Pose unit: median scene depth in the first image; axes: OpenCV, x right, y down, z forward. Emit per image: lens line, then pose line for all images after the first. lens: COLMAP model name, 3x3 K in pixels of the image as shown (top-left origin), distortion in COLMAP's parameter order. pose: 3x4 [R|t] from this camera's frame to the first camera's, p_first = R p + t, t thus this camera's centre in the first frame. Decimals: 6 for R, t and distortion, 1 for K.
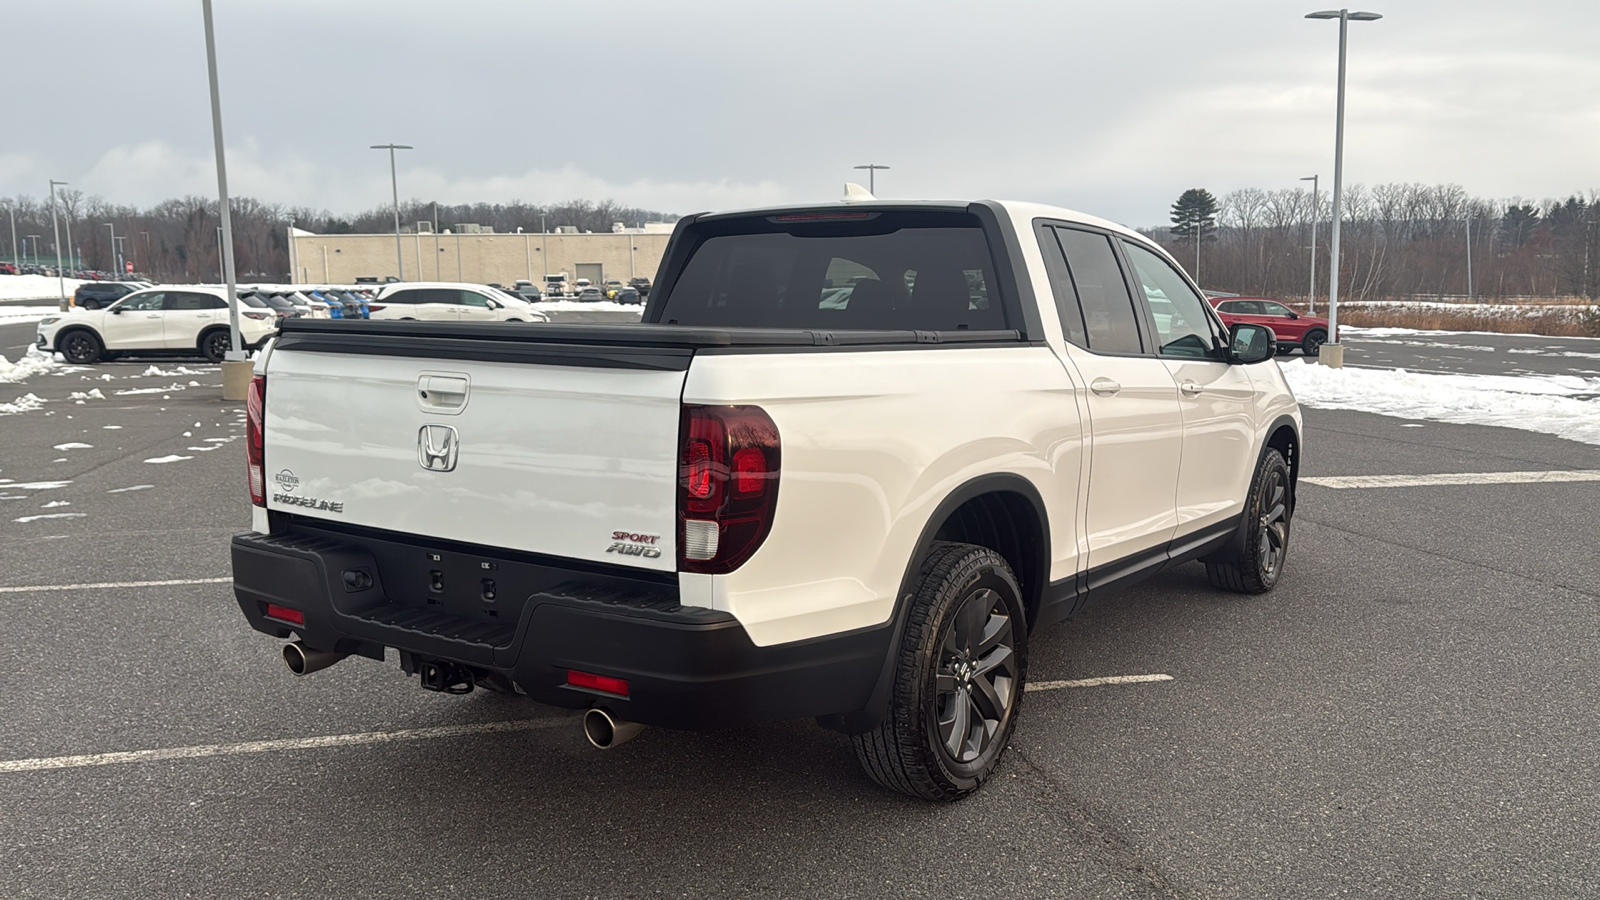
lens RADIAL K [[1278.2, 0, 836.9], [0, 1278.2, 449.3], [0, 0, 1]] dist [0.129477, -0.203106]
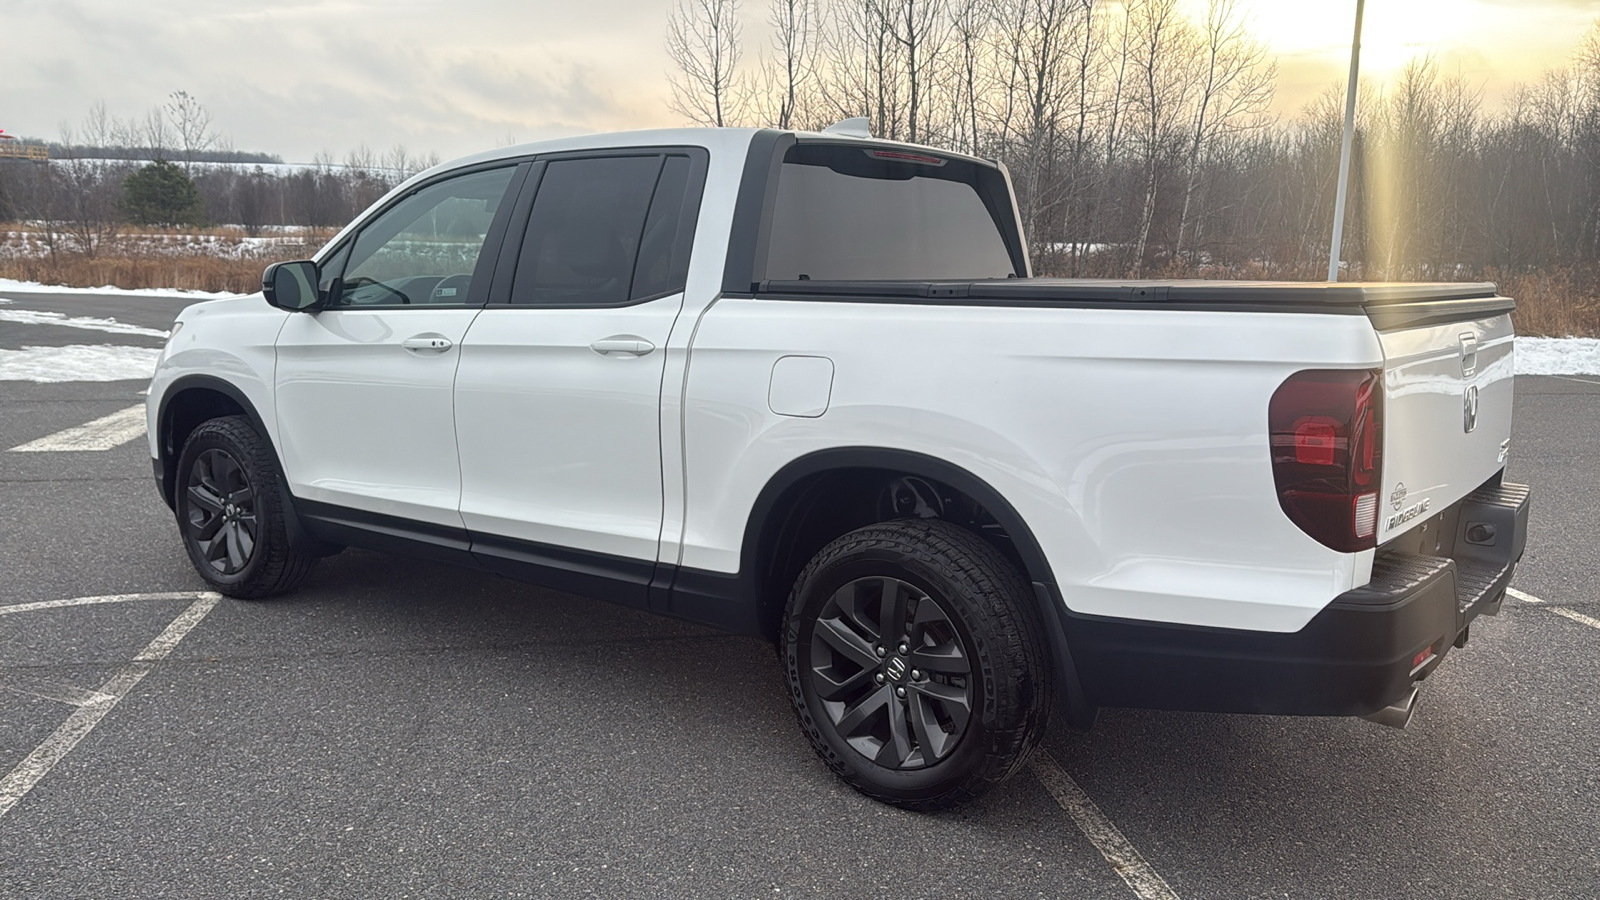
lens RADIAL K [[1278.2, 0, 836.9], [0, 1278.2, 449.3], [0, 0, 1]] dist [0.129477, -0.203106]
pose [[0.053224, -0.157931, 0.986015, -0.760337], [0.094093, 0.983814, 0.152499, -0.097444], [-0.994140, 0.084661, 0.067223, 0.809516]]
